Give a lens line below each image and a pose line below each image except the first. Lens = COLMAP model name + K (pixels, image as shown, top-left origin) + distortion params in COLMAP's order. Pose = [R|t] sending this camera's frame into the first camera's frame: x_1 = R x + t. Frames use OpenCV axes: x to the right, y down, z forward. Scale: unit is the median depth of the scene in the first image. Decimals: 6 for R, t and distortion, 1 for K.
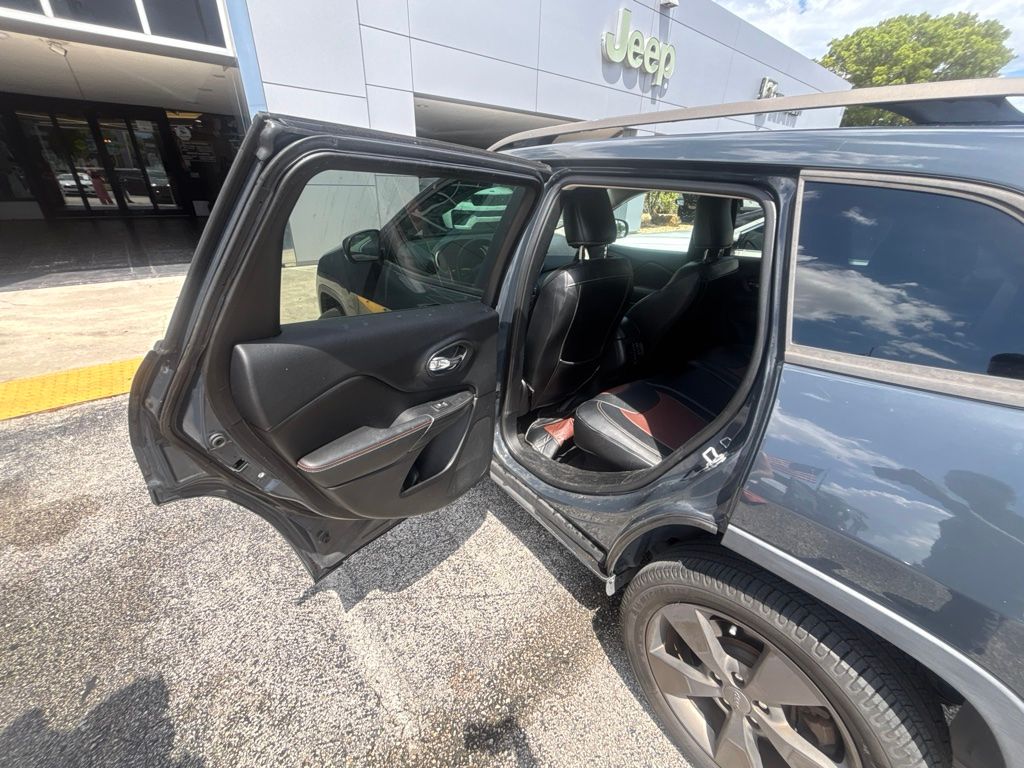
lens RADIAL K [[413.2, 0, 510.5], [0, 413.2, 379.9], [0, 0, 1]] dist [0.003103, -0.000545]
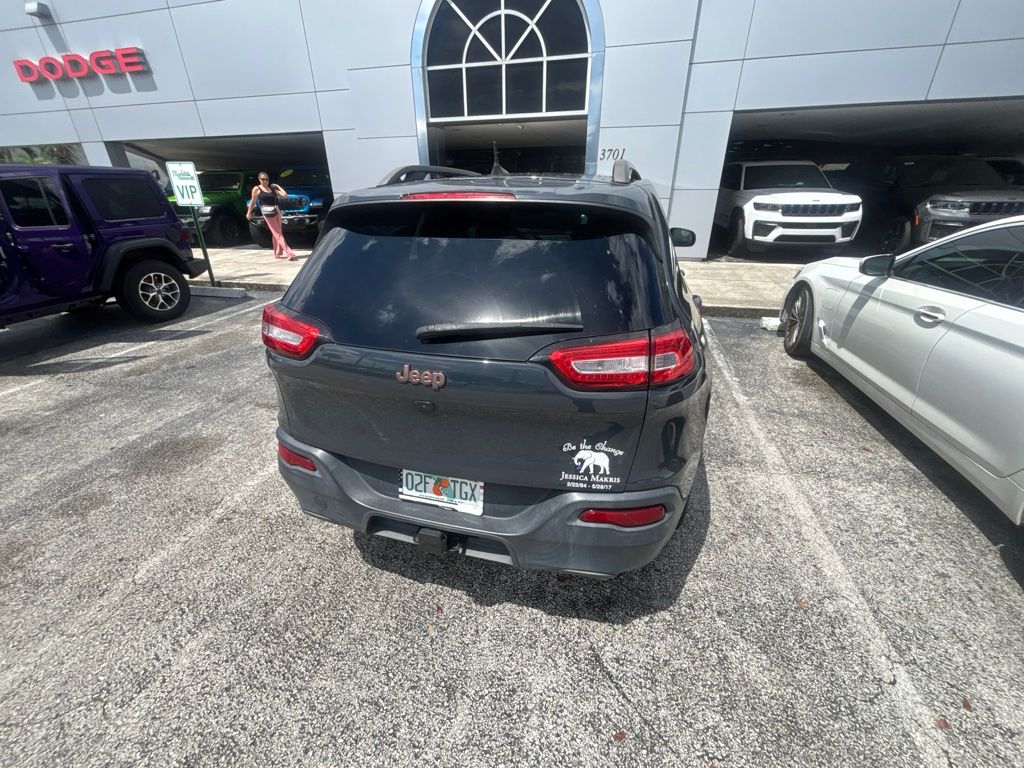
lens RADIAL K [[413.2, 0, 510.8], [0, 413.2, 378.9], [0, 0, 1]] dist [0.003103, -0.000545]
pose [[0.578847, 0.311398, -0.753636, 1.519690], [-0.328210, 0.935016, 0.134254, -0.016828], [0.746468, 0.169639, 0.643435, 0.011916]]
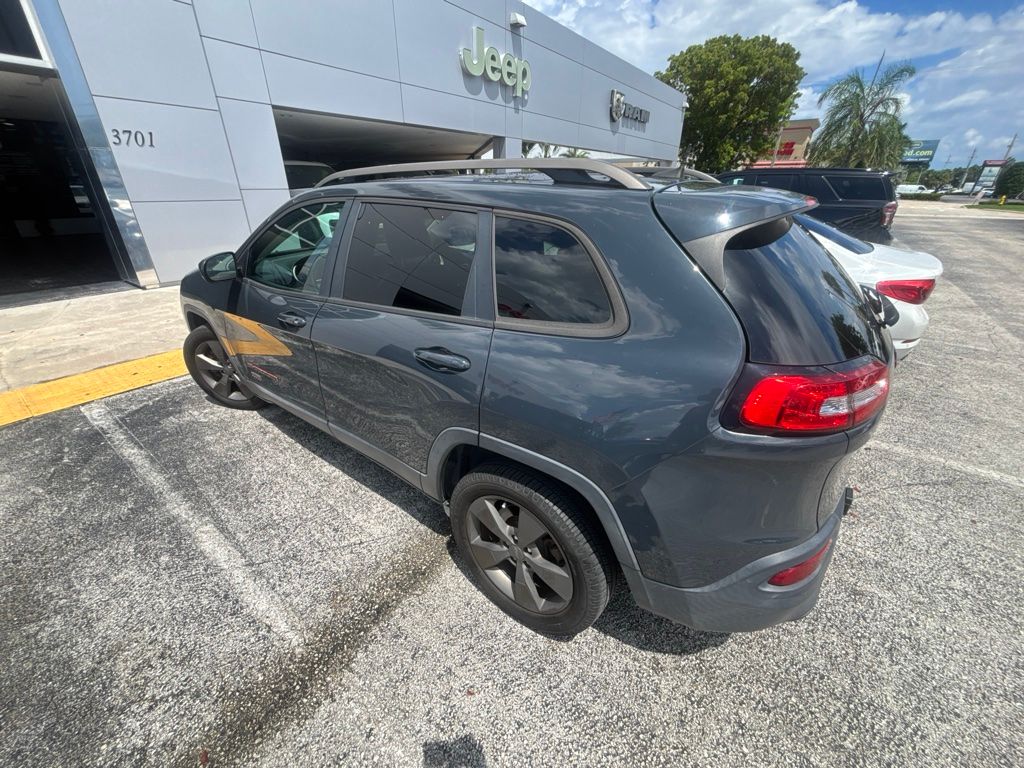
lens RADIAL K [[413.2, 0, 510.4], [0, 413.2, 378.8], [0, 0, 1]] dist [0.003103, -0.000545]
pose [[0.972855, -0.119296, 0.198299, 0.161758], [0.119963, 0.992740, 0.008690, 0.065583], [-0.197896, 0.015334, 0.980103, -0.266599]]
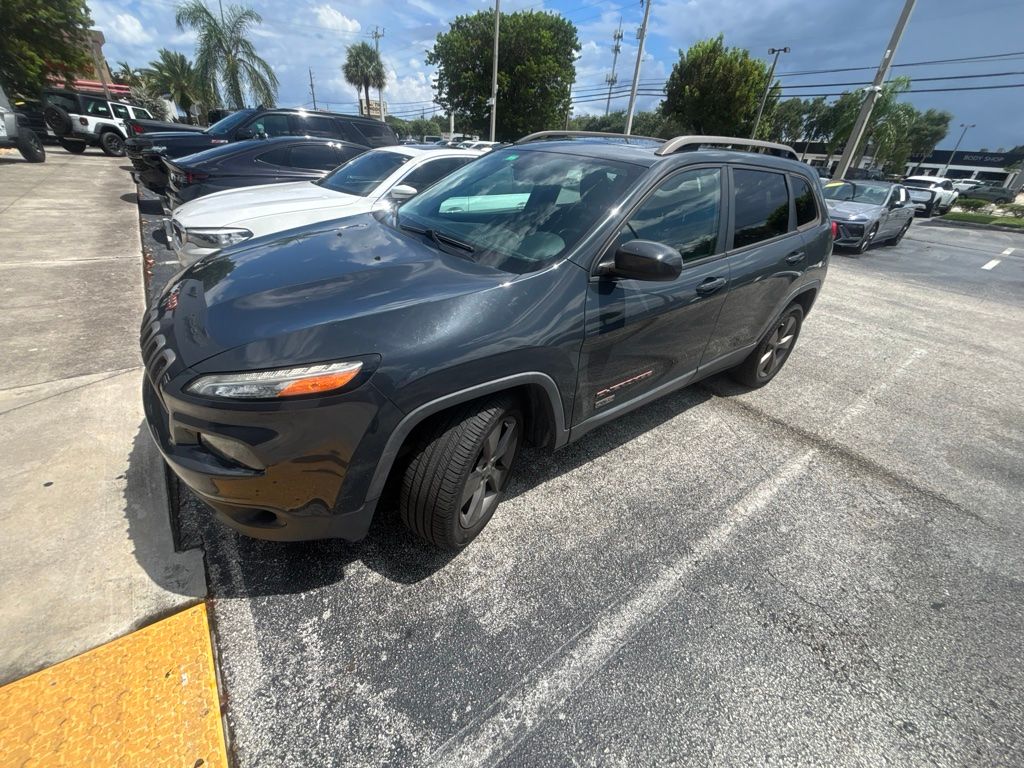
lens RADIAL K [[413.2, 0, 510.5], [0, 413.2, 375.8], [0, 0, 1]] dist [0.003103, -0.000545]
pose [[0.048548, -0.508429, 0.859735, -1.257831], [0.372161, 0.807976, 0.456804, -0.654374], [-0.926898, 0.297783, 0.228443, 1.187252]]
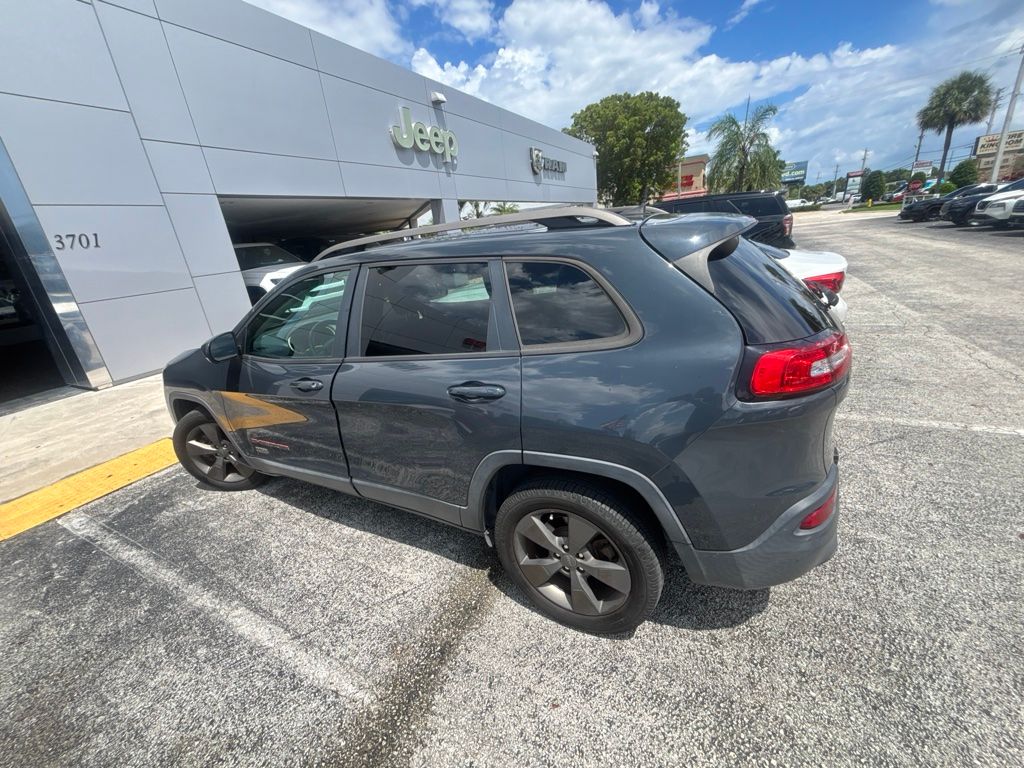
lens RADIAL K [[413.2, 0, 510.3], [0, 413.2, 377.1], [0, 0, 1]] dist [0.003103, -0.000545]
pose [[0.917697, -0.245554, 0.312308, 0.002939], [0.283241, 0.955629, -0.080915, 0.080295], [-0.278581, 0.162714, 0.946529, -0.318035]]
